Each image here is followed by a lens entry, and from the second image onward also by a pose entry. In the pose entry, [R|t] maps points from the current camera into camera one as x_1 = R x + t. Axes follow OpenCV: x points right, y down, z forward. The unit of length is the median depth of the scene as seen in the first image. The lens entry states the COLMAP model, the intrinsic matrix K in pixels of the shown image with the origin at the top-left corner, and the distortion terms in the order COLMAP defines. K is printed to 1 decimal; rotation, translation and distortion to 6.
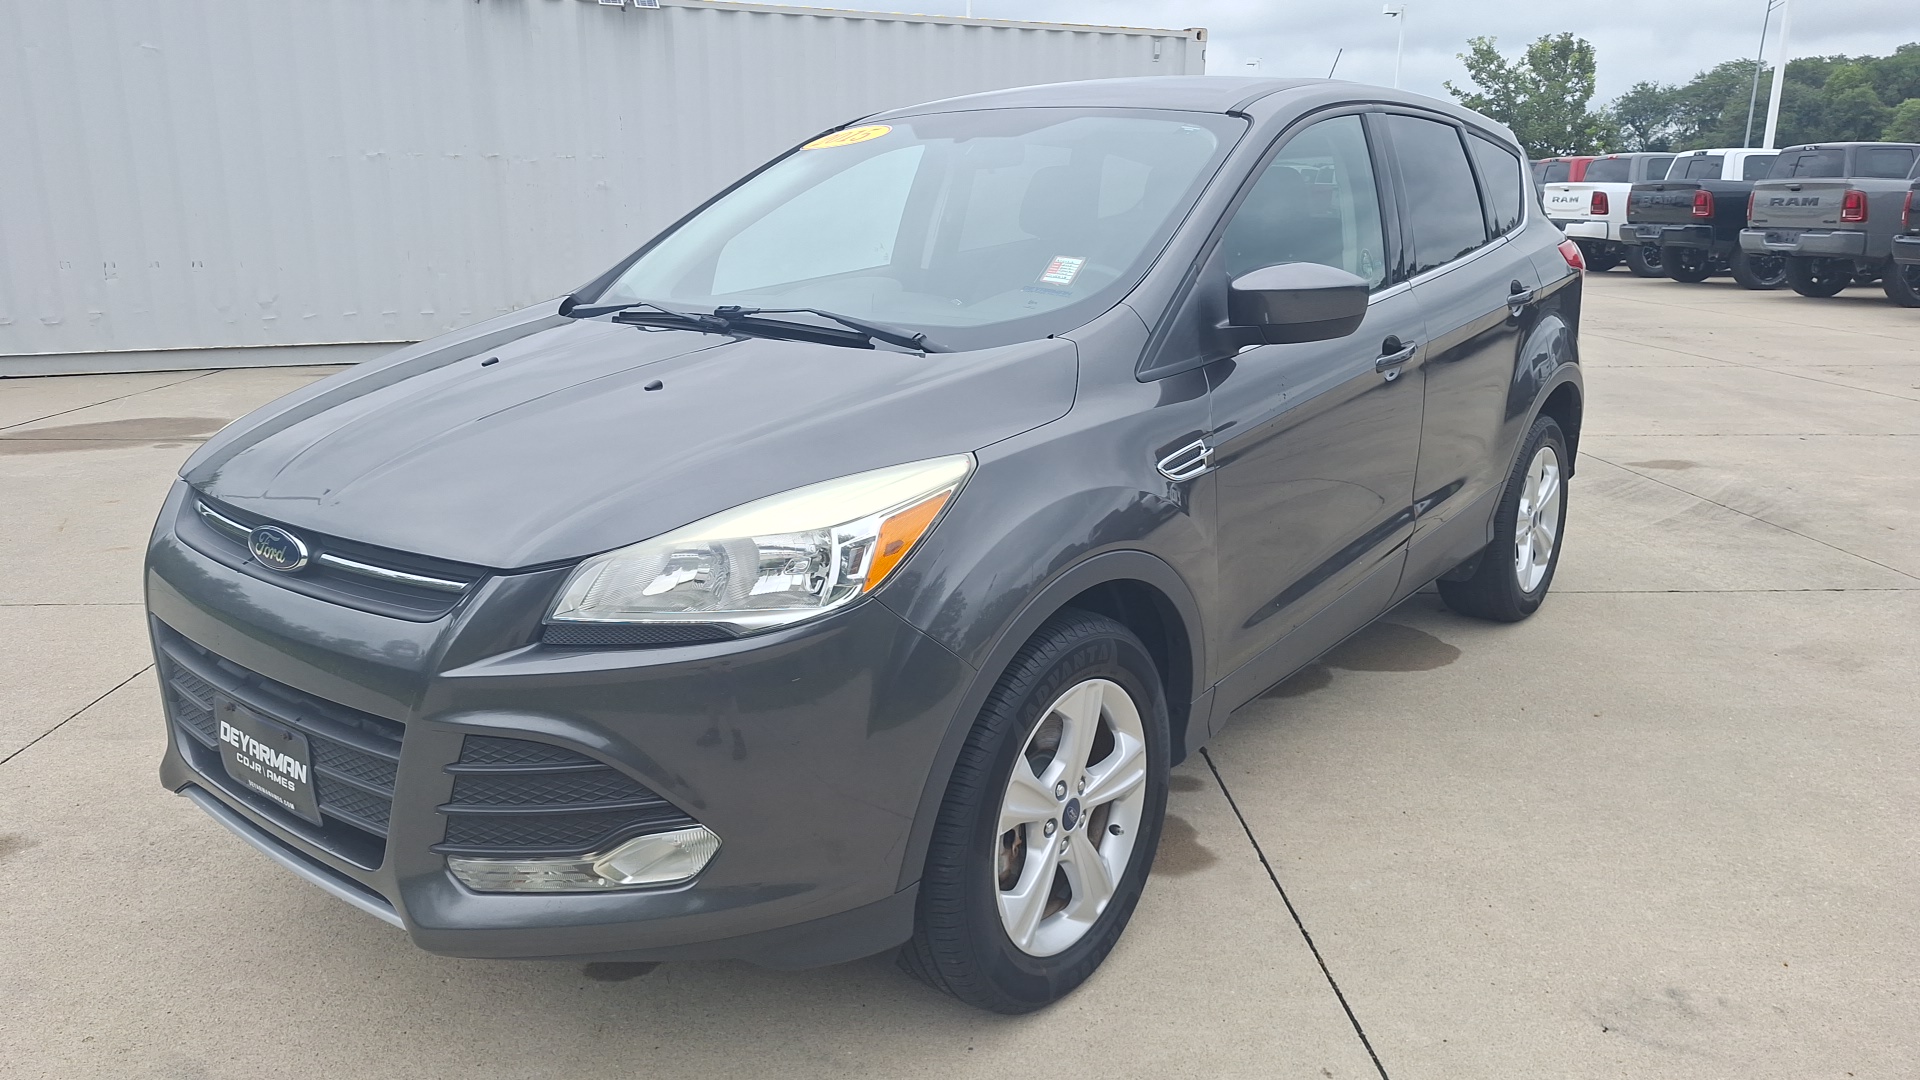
lens RADIAL K [[1323.7, 0, 954.6], [0, 1323.7, 511.6], [0, 0, 1]] dist [0.068452, -0.068526]
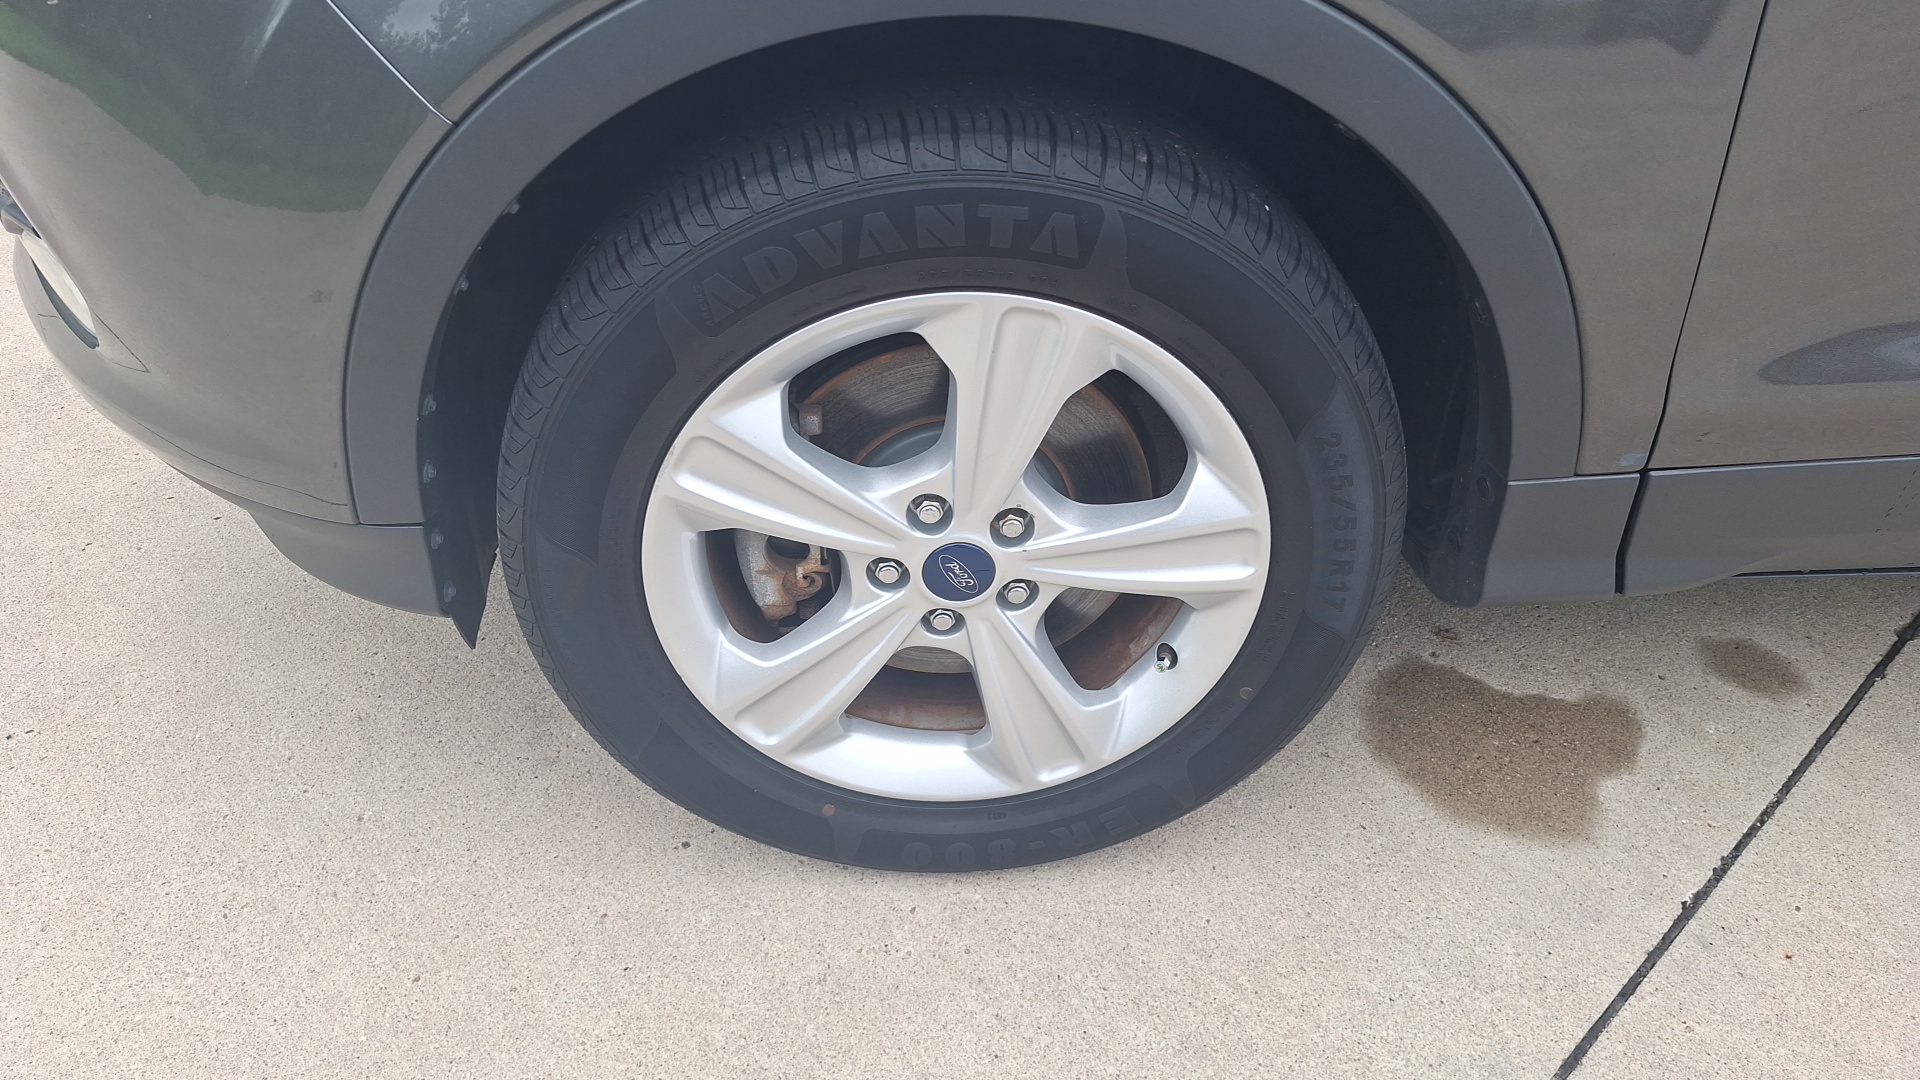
lens RADIAL K [[1323.7, 0, 954.6], [0, 1323.7, 511.6], [0, 0, 1]] dist [0.068452, -0.068526]
pose [[0.650328, 0.432096, -0.624793, 0.352835], [-0.182678, 0.887290, 0.423491, 0.019735], [0.737361, -0.161272, 0.655965, 0.697262]]
